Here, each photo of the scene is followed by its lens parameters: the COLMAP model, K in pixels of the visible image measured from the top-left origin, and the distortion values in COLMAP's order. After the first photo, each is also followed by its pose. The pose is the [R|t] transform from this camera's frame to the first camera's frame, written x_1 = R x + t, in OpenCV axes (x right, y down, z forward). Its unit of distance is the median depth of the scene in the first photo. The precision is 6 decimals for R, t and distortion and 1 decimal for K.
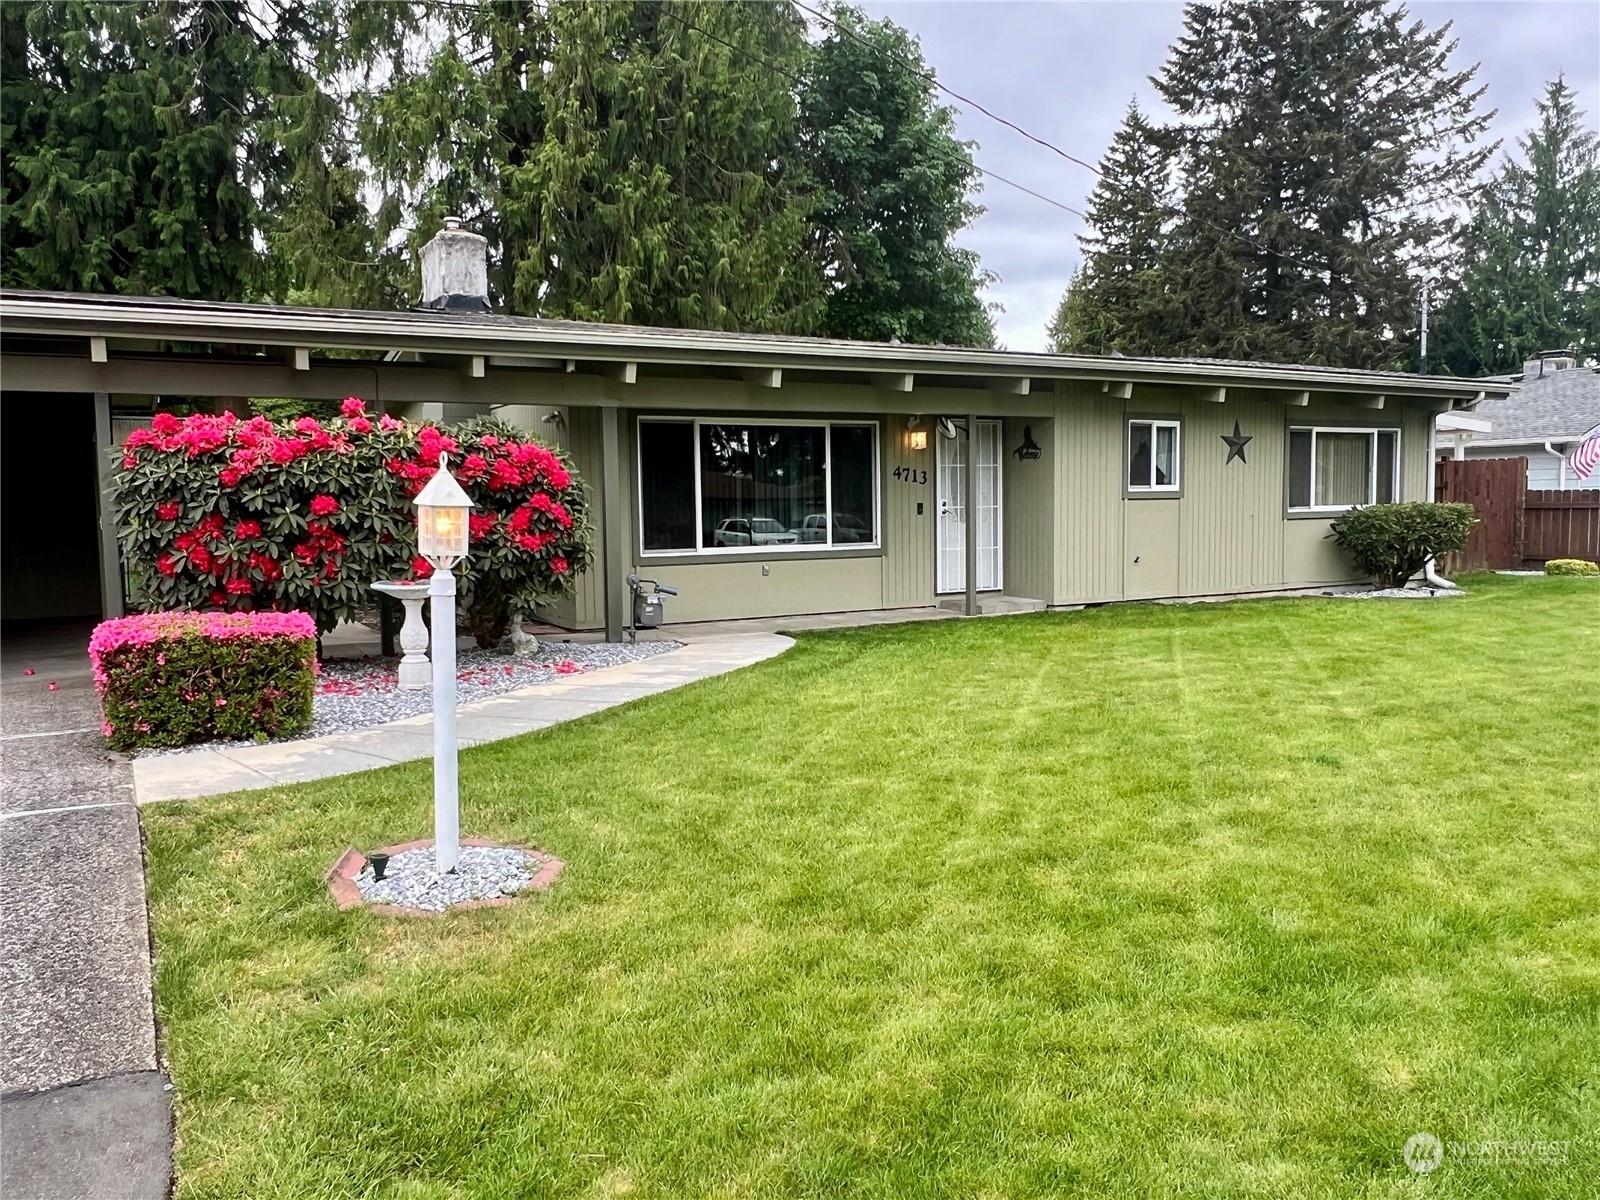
lens RADIAL K [[1185.9, 0, 800.0], [0, 1185.9, 600.0], [0, 0, 1]] dist [-0.003264, 0.007161]
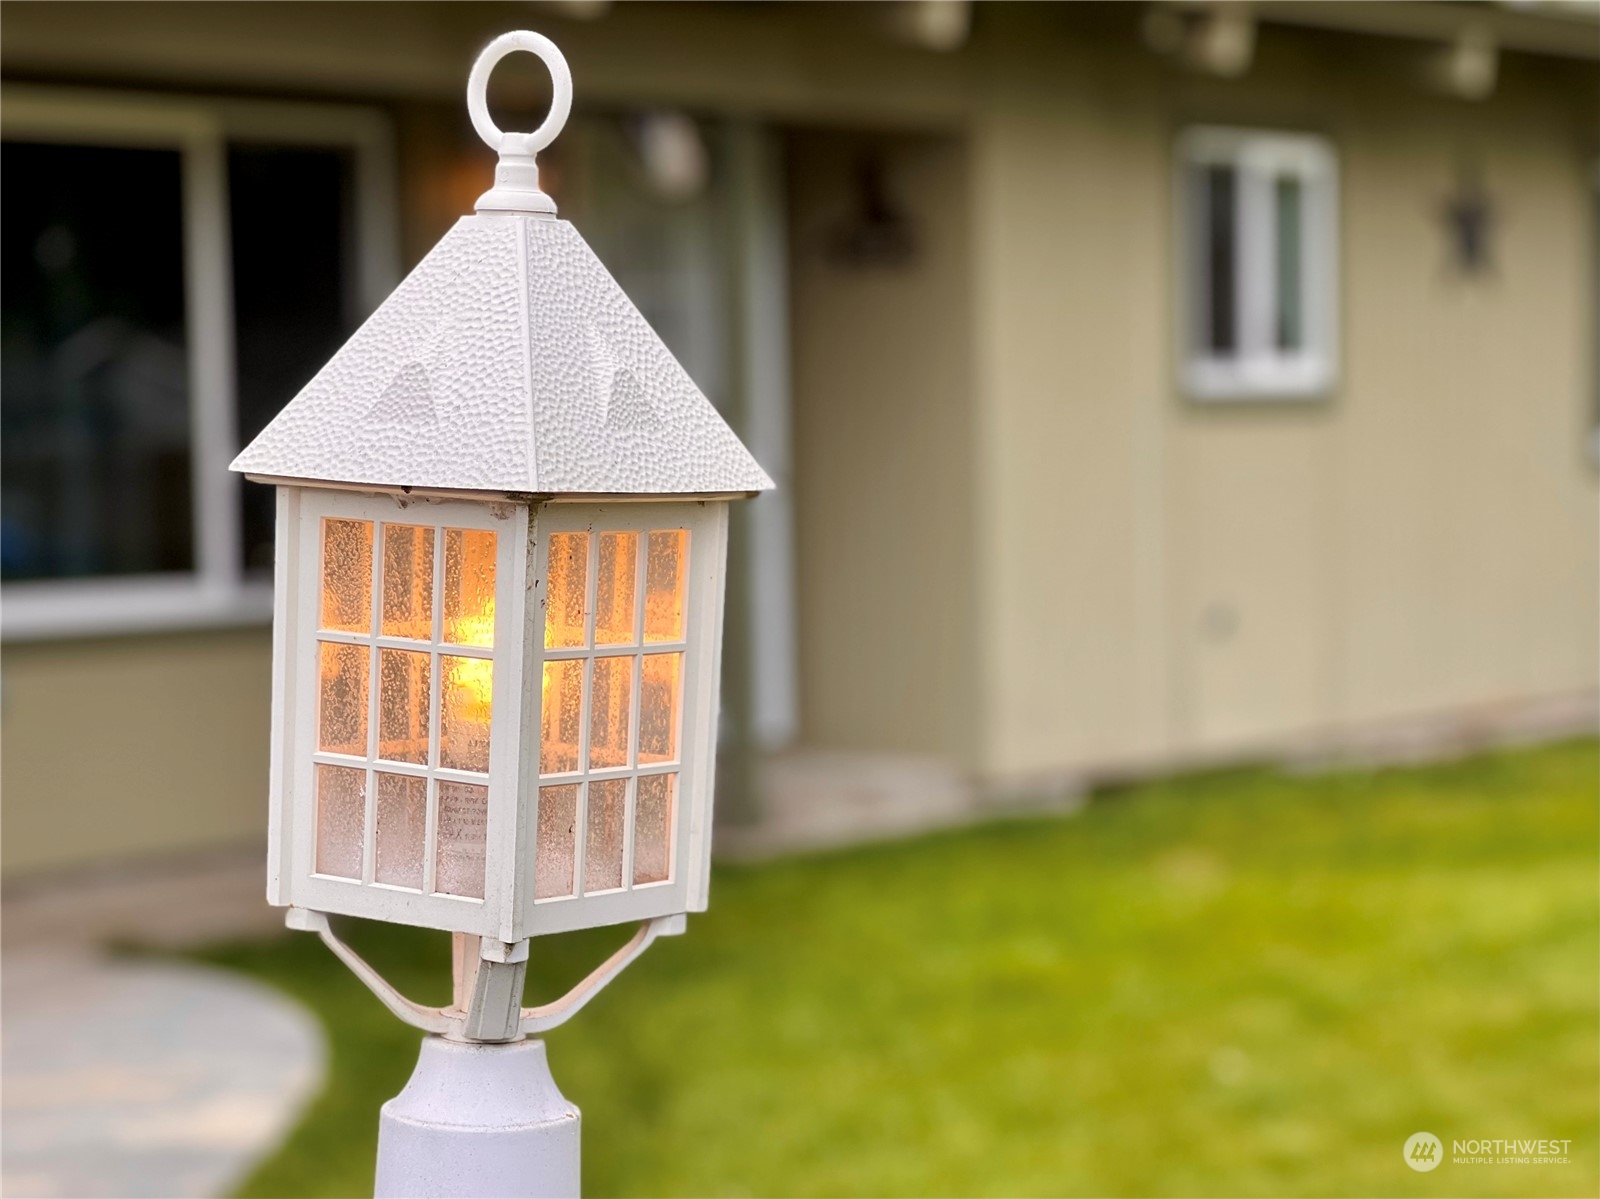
lens RADIAL K [[3612.5, 0, 800.0], [0, 3612.5, 599.5], [0, 0, 1]] dist [0.036830, 0.146760]
pose [[0.940276, -0.025570, 0.339451, -0.072255], [0.037216, 0.998919, -0.027843, -0.010690], [-0.338372, 0.038813, 0.940212, 0.123131]]
